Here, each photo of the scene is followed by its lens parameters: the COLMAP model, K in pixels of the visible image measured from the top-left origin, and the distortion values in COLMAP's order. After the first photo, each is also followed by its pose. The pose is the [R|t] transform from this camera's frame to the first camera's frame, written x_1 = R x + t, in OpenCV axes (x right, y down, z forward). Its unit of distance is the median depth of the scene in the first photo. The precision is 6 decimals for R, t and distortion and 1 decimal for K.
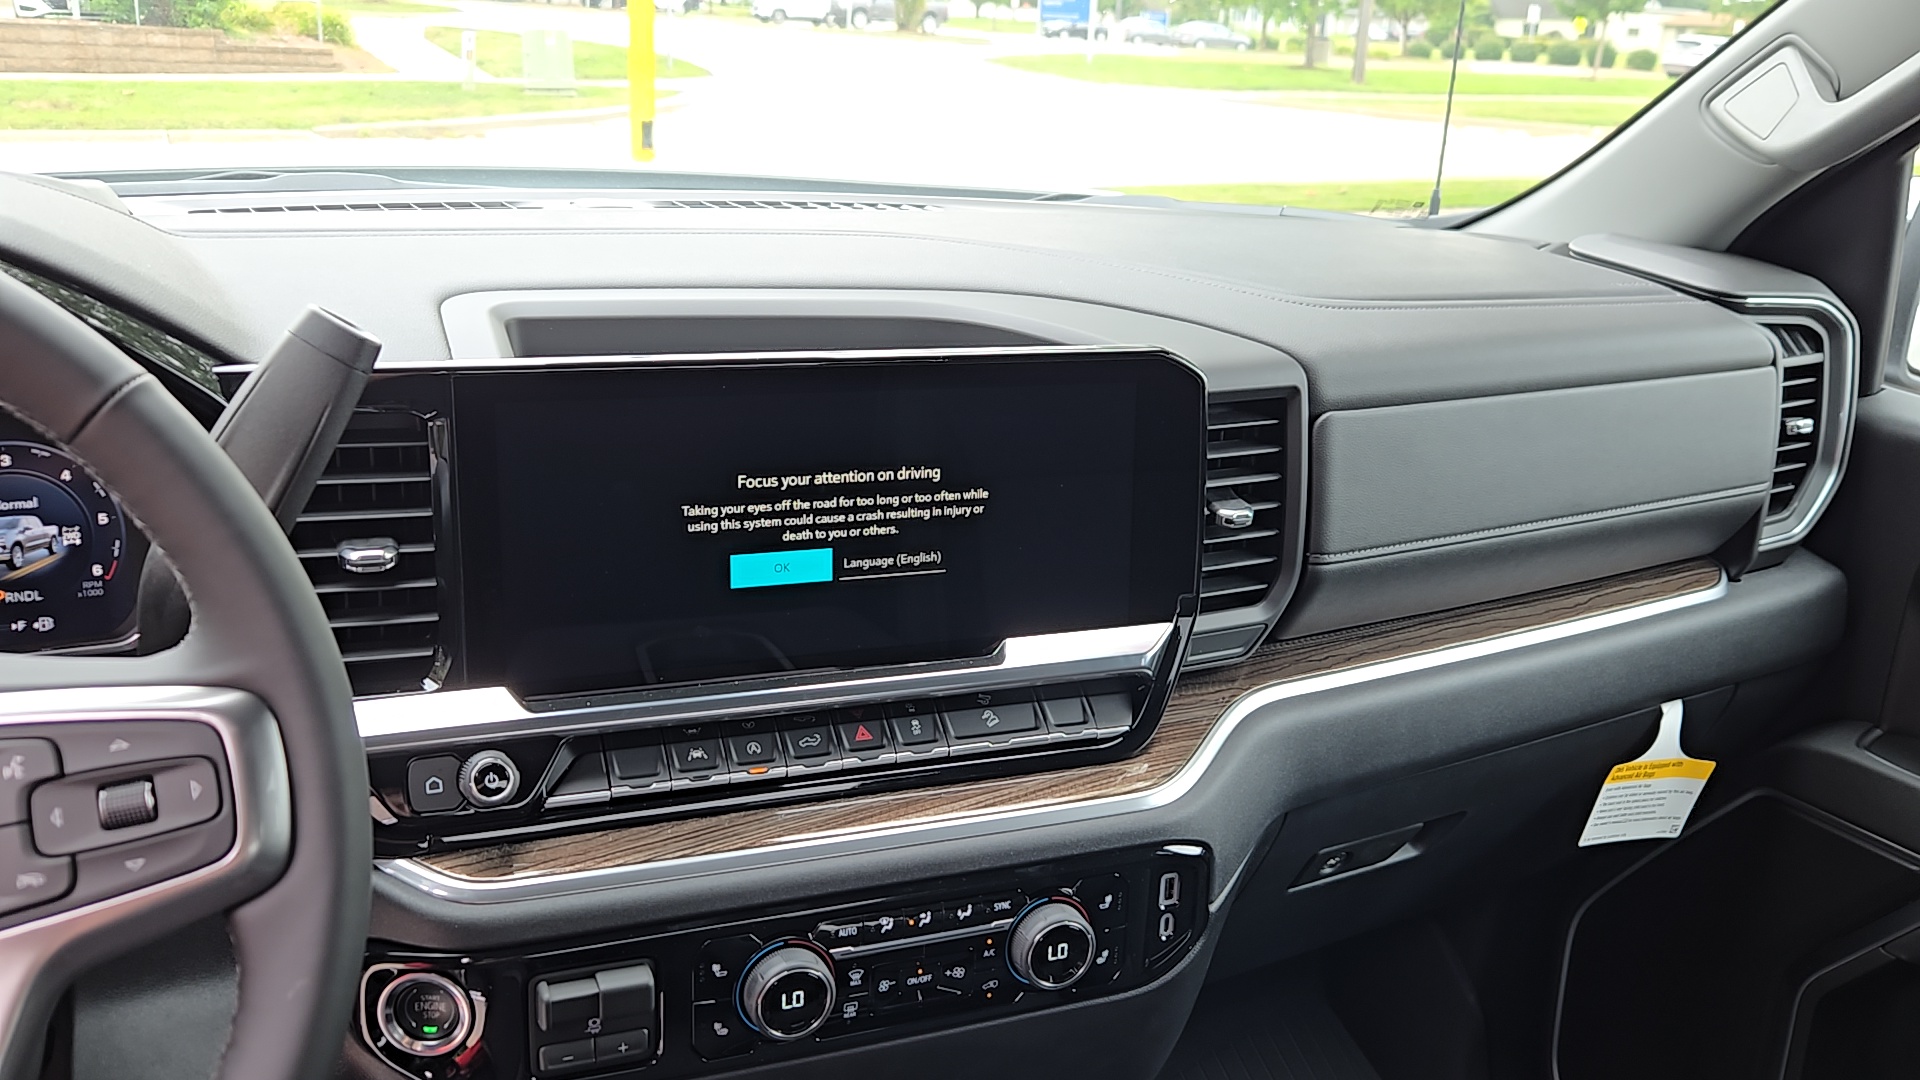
lens RADIAL K [[1600.1, 0, 957.2], [0, 1600.1, 535.3], [0, 0, 1]] dist [0.009703, -0.016368]
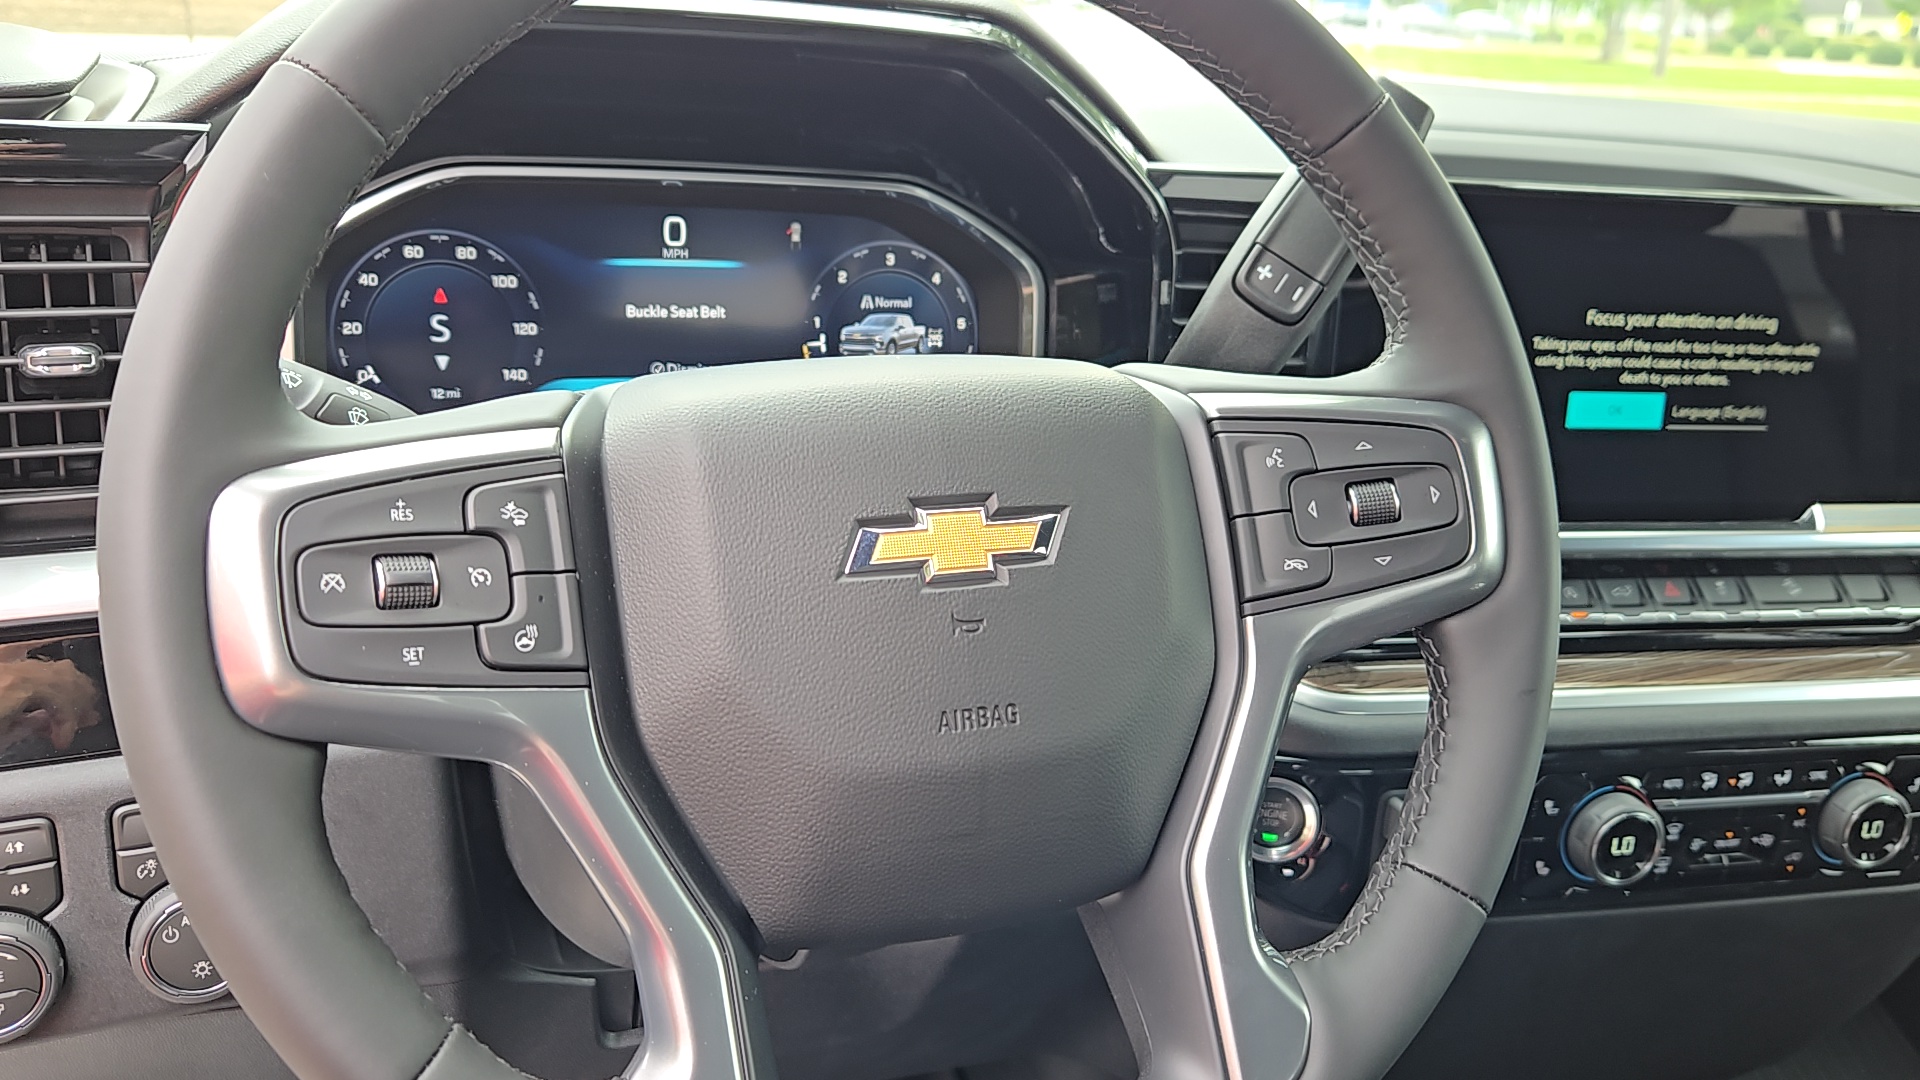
lens RADIAL K [[1615.8, 0, 958.5], [0, 1615.8, 547.2], [0, 0, 1]] dist [0.002174, -0.003994]
pose [[0.988182, 0.062053, -0.140167, -0.358803], [-0.060332, 0.998042, 0.016497, 0.110512], [0.140916, -0.007846, 0.989990, -0.035127]]
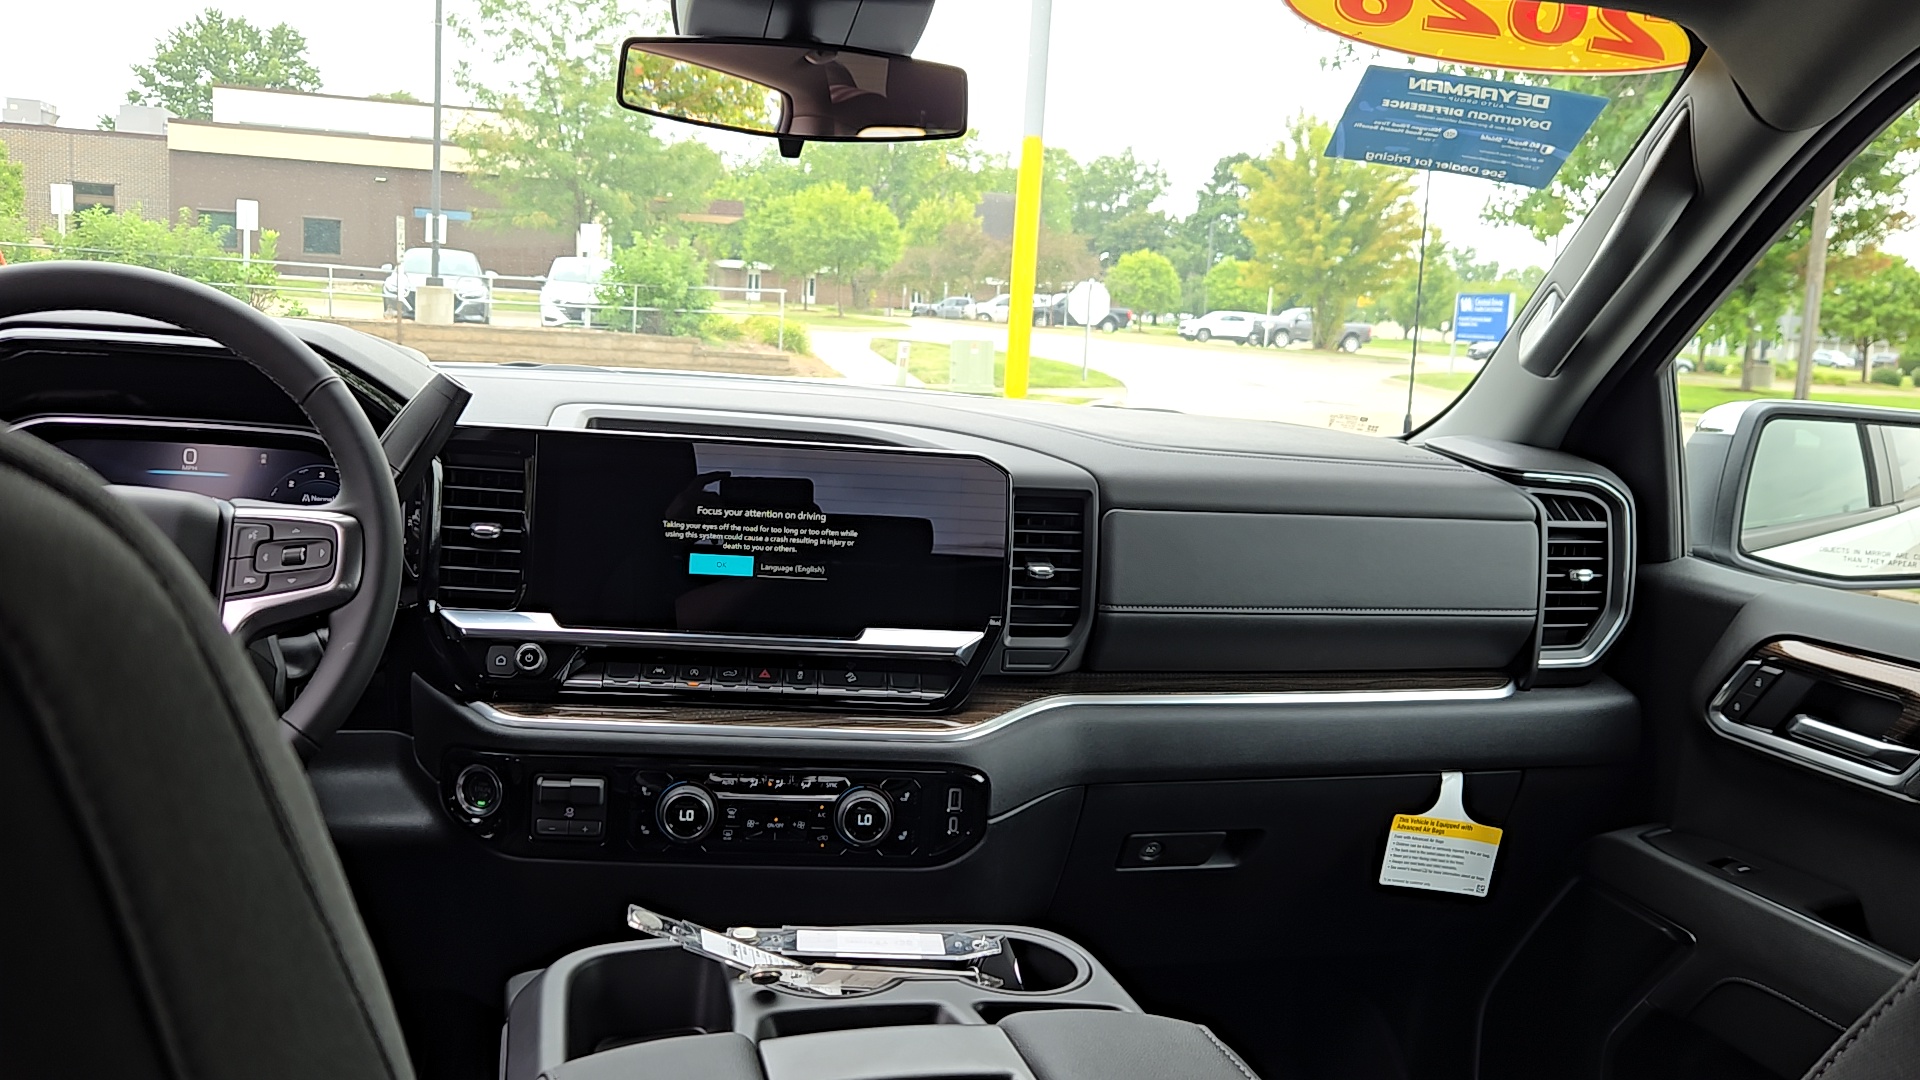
lens RADIAL K [[1588.5, 0, 956.7], [0, 1588.5, 540.2], [0, 0, 1]] dist [0.013472, 0.001275]
pose [[0.966551, 0.045237, -0.252453, 0.539391], [-0.090945, 0.980812, -0.172442, 0.256133], [0.239809, 0.189633, 0.952119, -0.519769]]
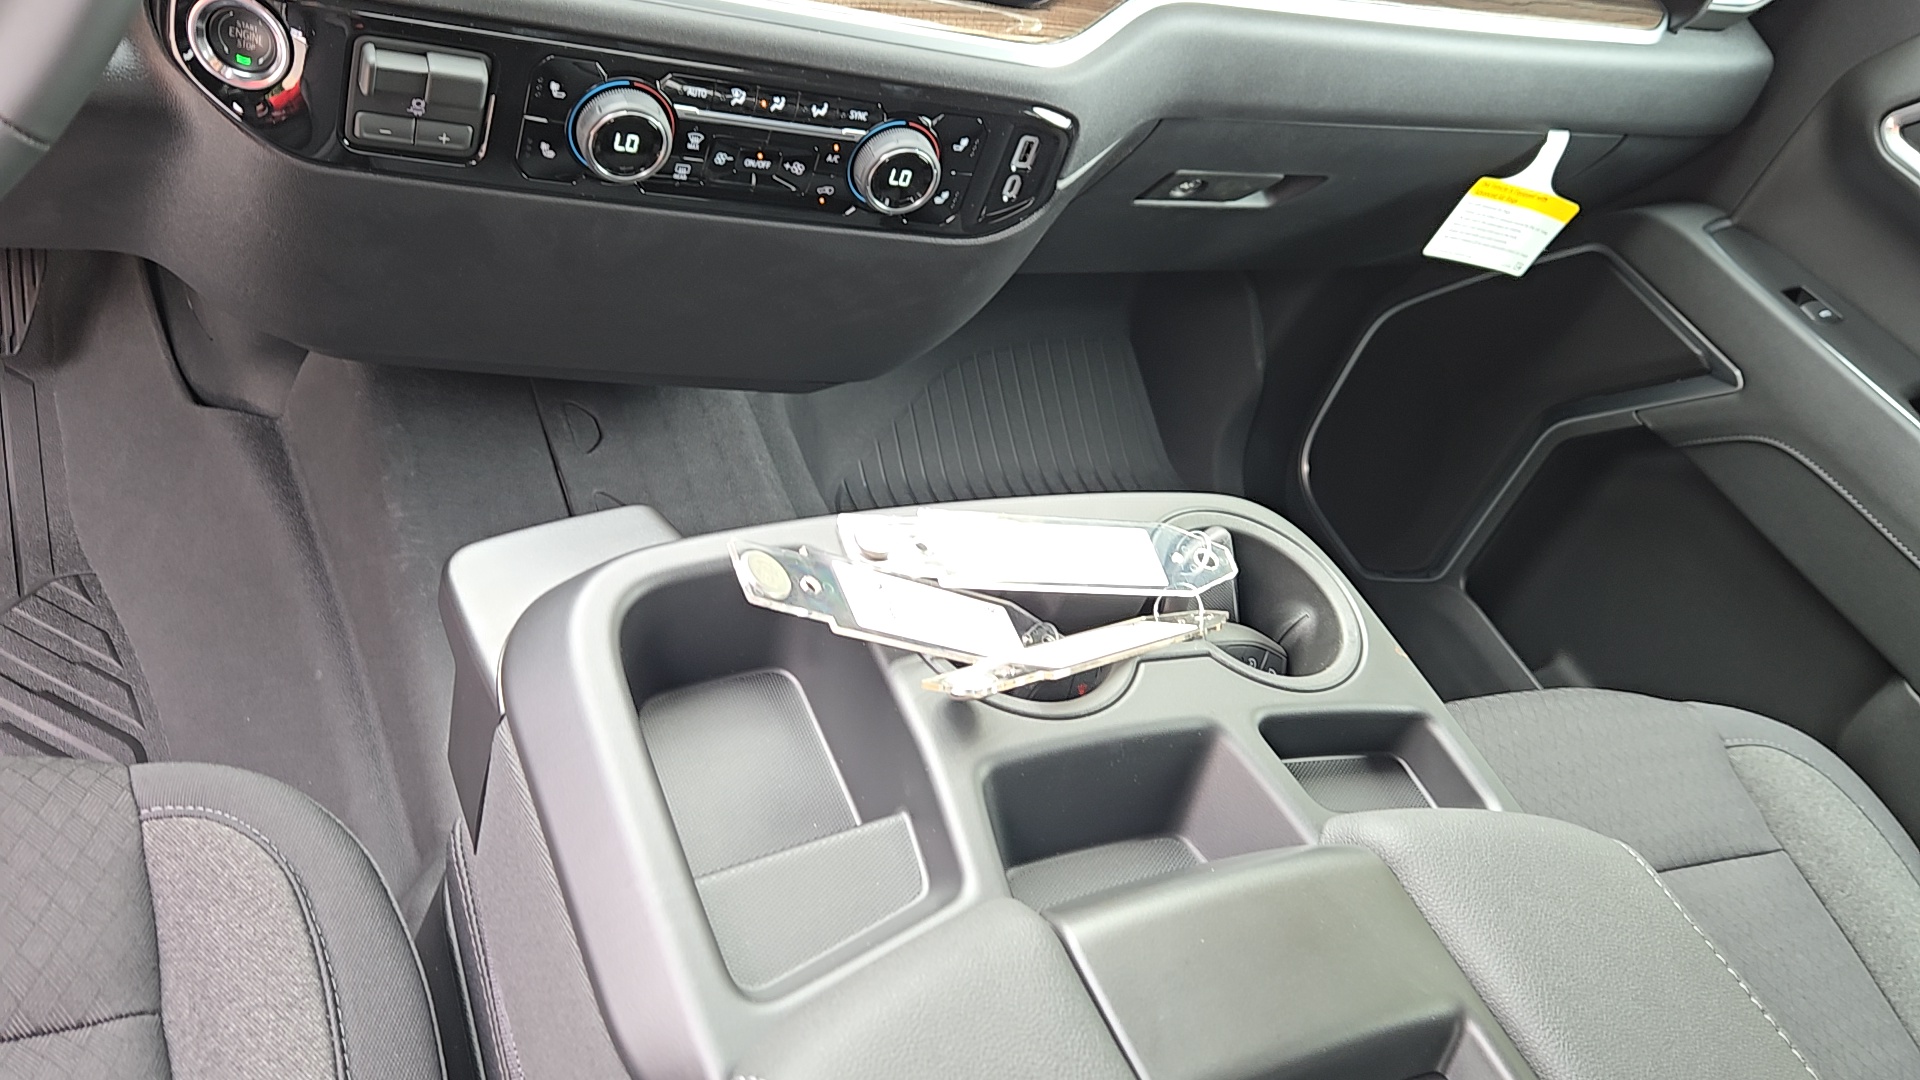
lens RADIAL K [[1600.1, 0, 957.2], [0, 1600.1, 535.3], [0, 0, 1]] dist [0.009703, -0.016368]
pose [[0.956846, 0.249910, 0.148291, 0.005057], [-0.289053, 0.871003, 0.397243, 0.049976], [-0.029887, -0.422965, 0.905653, 0.007880]]
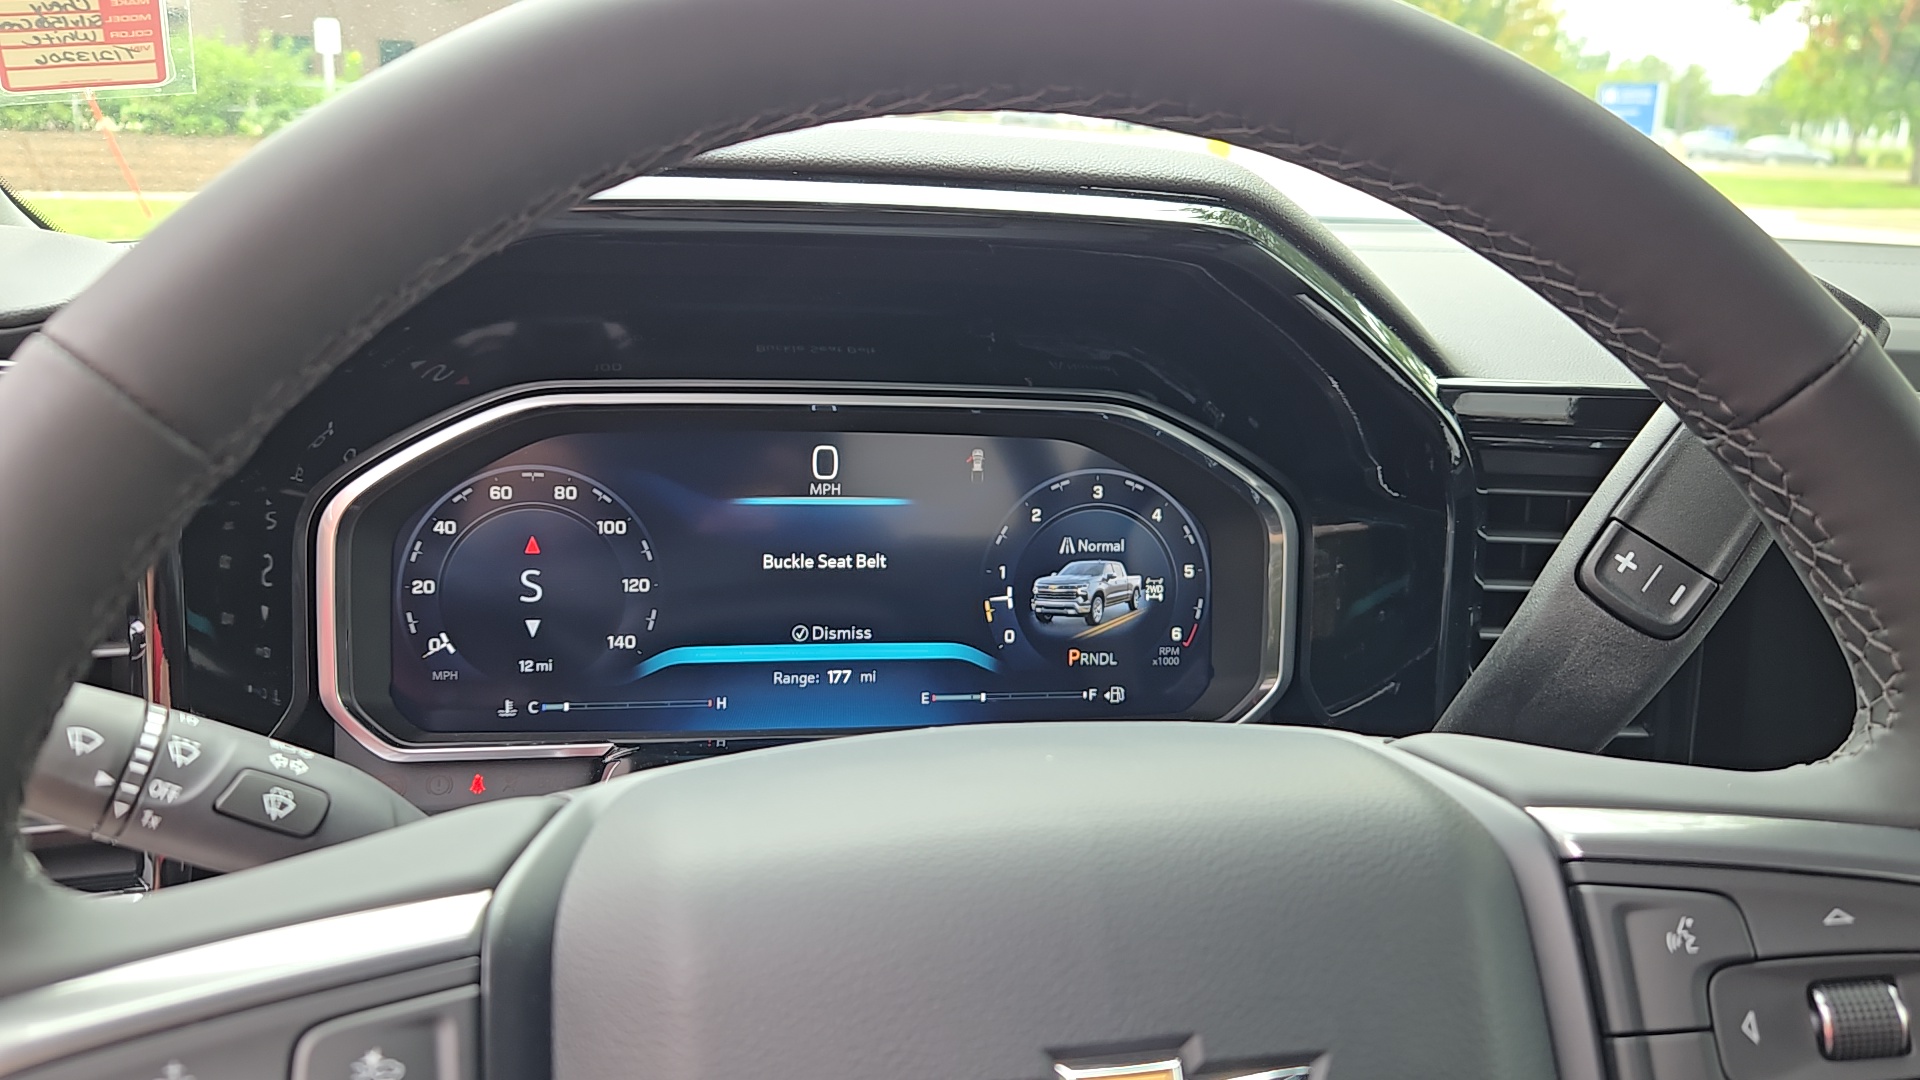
lens RADIAL K [[1615.8, 0, 958.5], [0, 1615.8, 547.2], [0, 0, 1]] dist [0.002174, -0.003994]
pose [[0.952473, 0.061037, -0.298446, -0.379240], [-0.080653, 0.995287, -0.053846, 0.029249], [0.293753, 0.075358, 0.952906, 0.175735]]
